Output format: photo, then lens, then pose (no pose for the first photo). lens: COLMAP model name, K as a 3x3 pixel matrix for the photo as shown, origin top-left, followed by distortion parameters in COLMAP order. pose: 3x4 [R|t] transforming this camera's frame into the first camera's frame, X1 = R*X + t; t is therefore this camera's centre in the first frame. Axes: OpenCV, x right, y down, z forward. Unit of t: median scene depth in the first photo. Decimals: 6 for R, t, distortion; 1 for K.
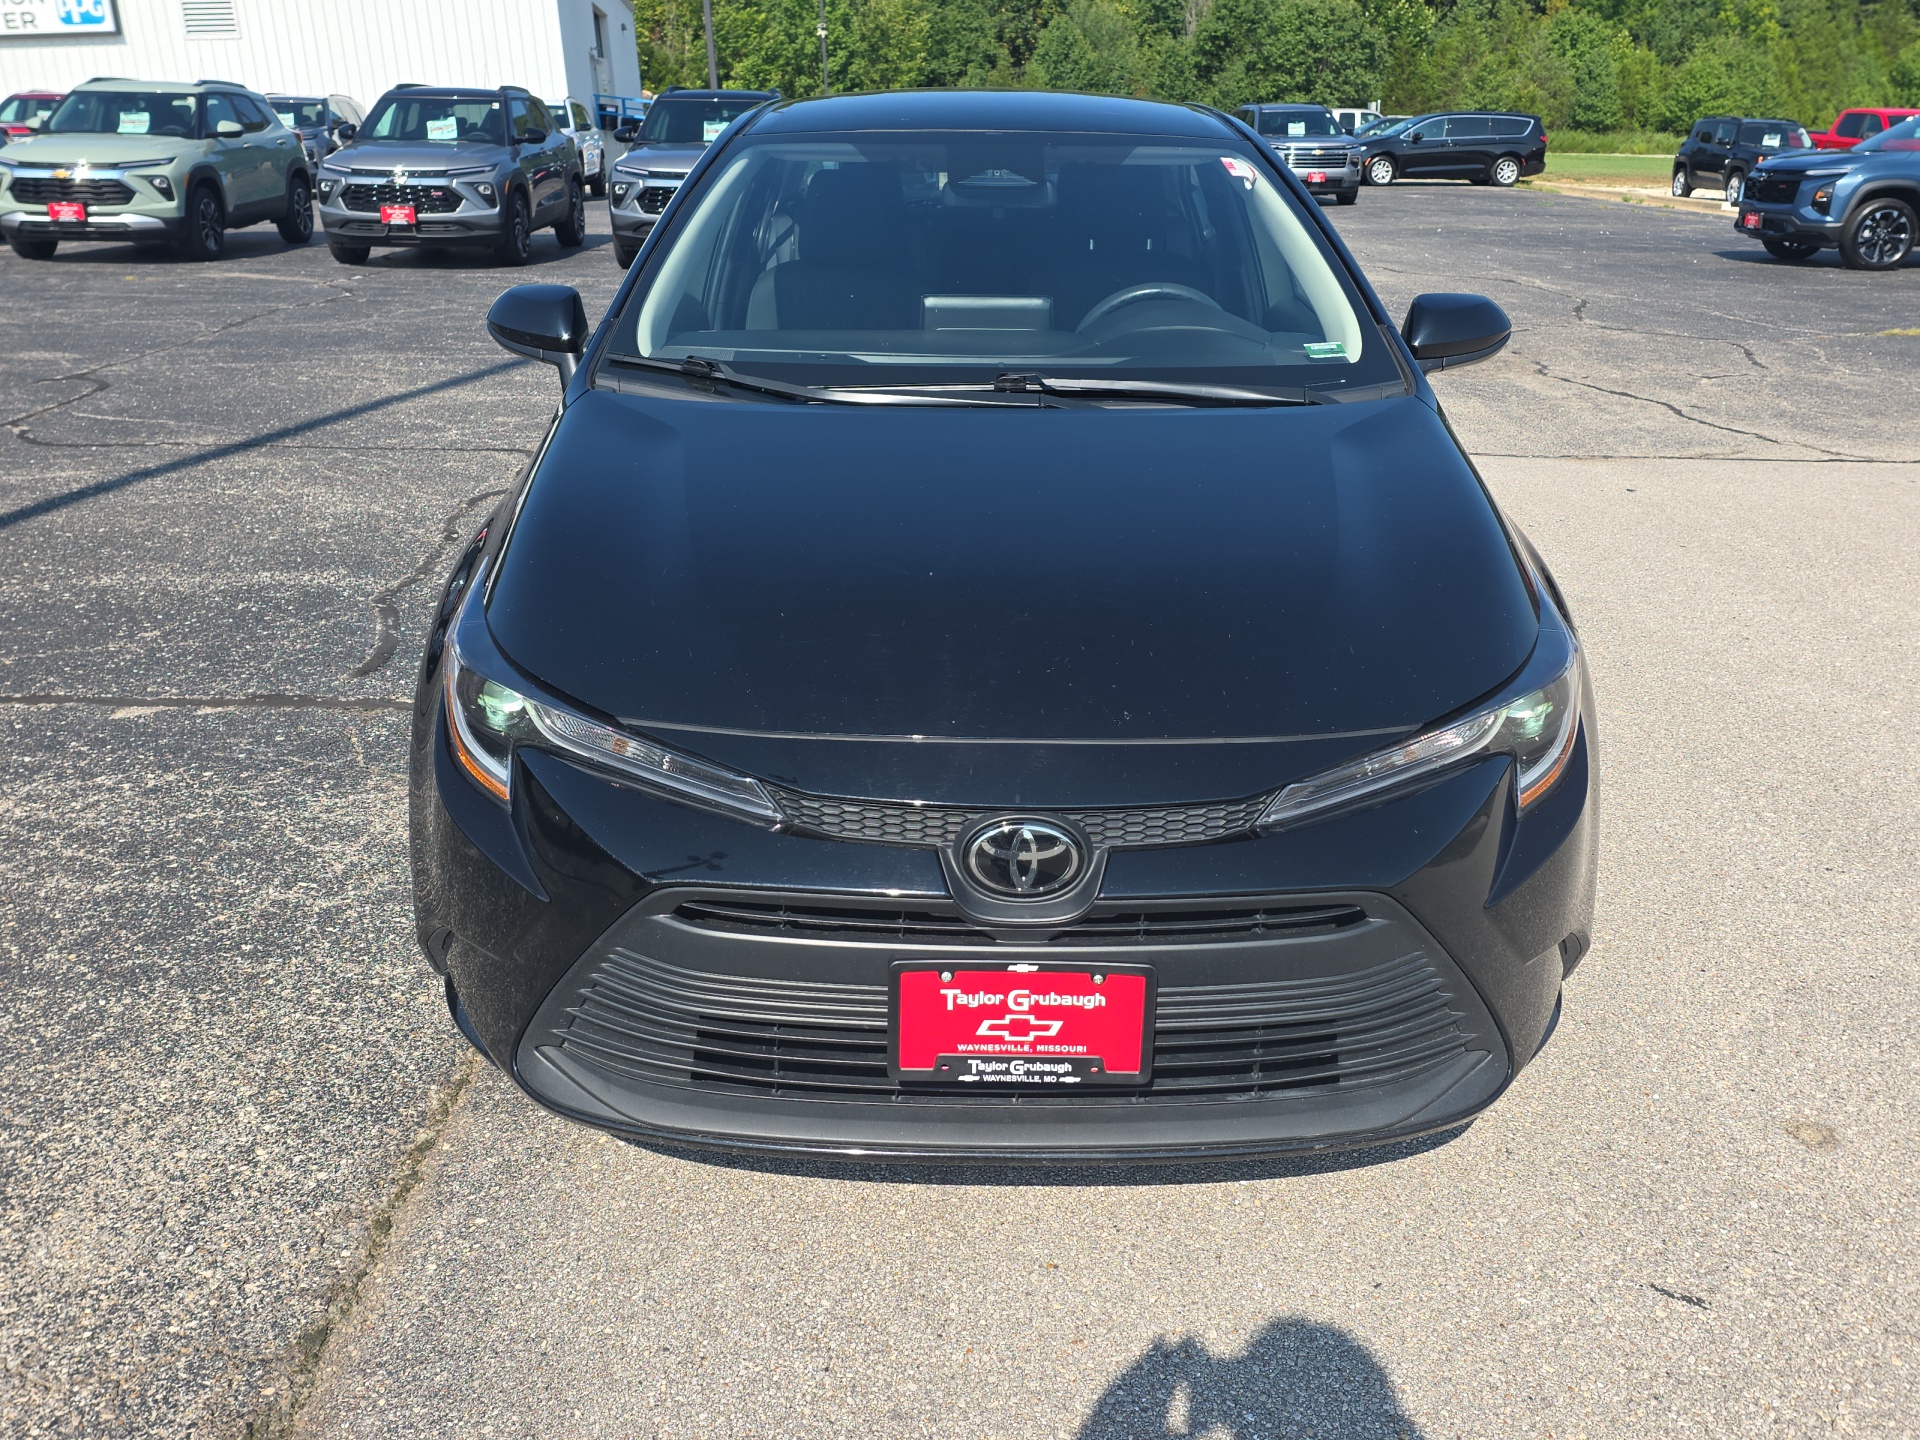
lens RADIAL K [[1634.7, 0, 964.4], [0, 1634.7, 690.4], [0, 0, 1]] dist [0.080747, -0.094345]
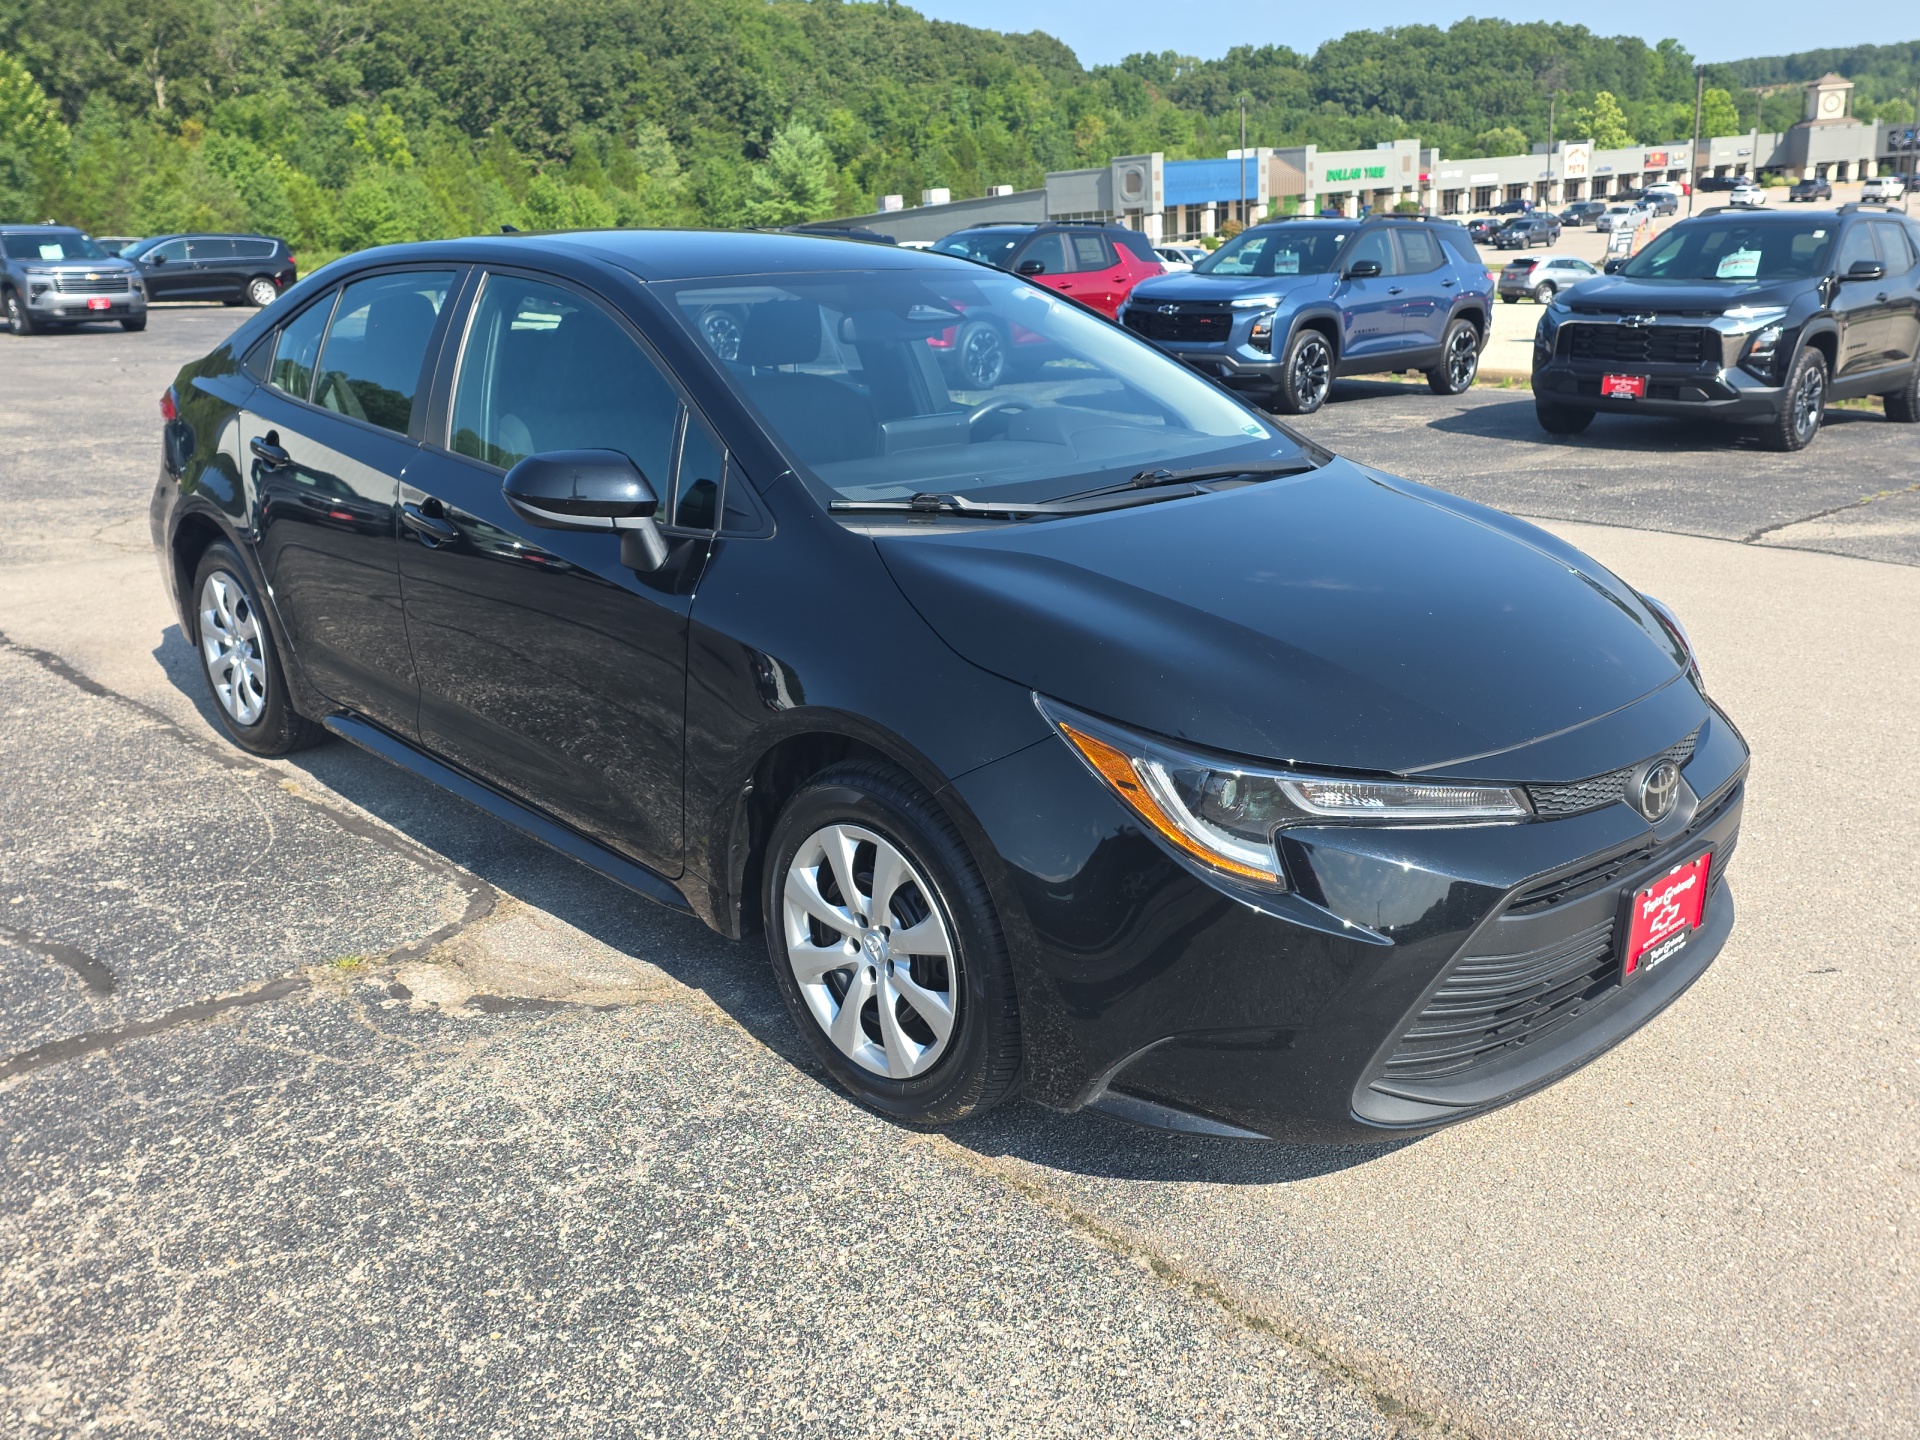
lens RADIAL K [[1634.7, 0, 964.4], [0, 1634.7, 690.4], [0, 0, 1]] dist [0.080747, -0.094345]
pose [[0.712500, -0.198013, 0.673153, -1.155348], [0.241237, 0.970002, 0.029996, -0.143572], [-0.658899, 0.141018, 0.738895, 0.317122]]
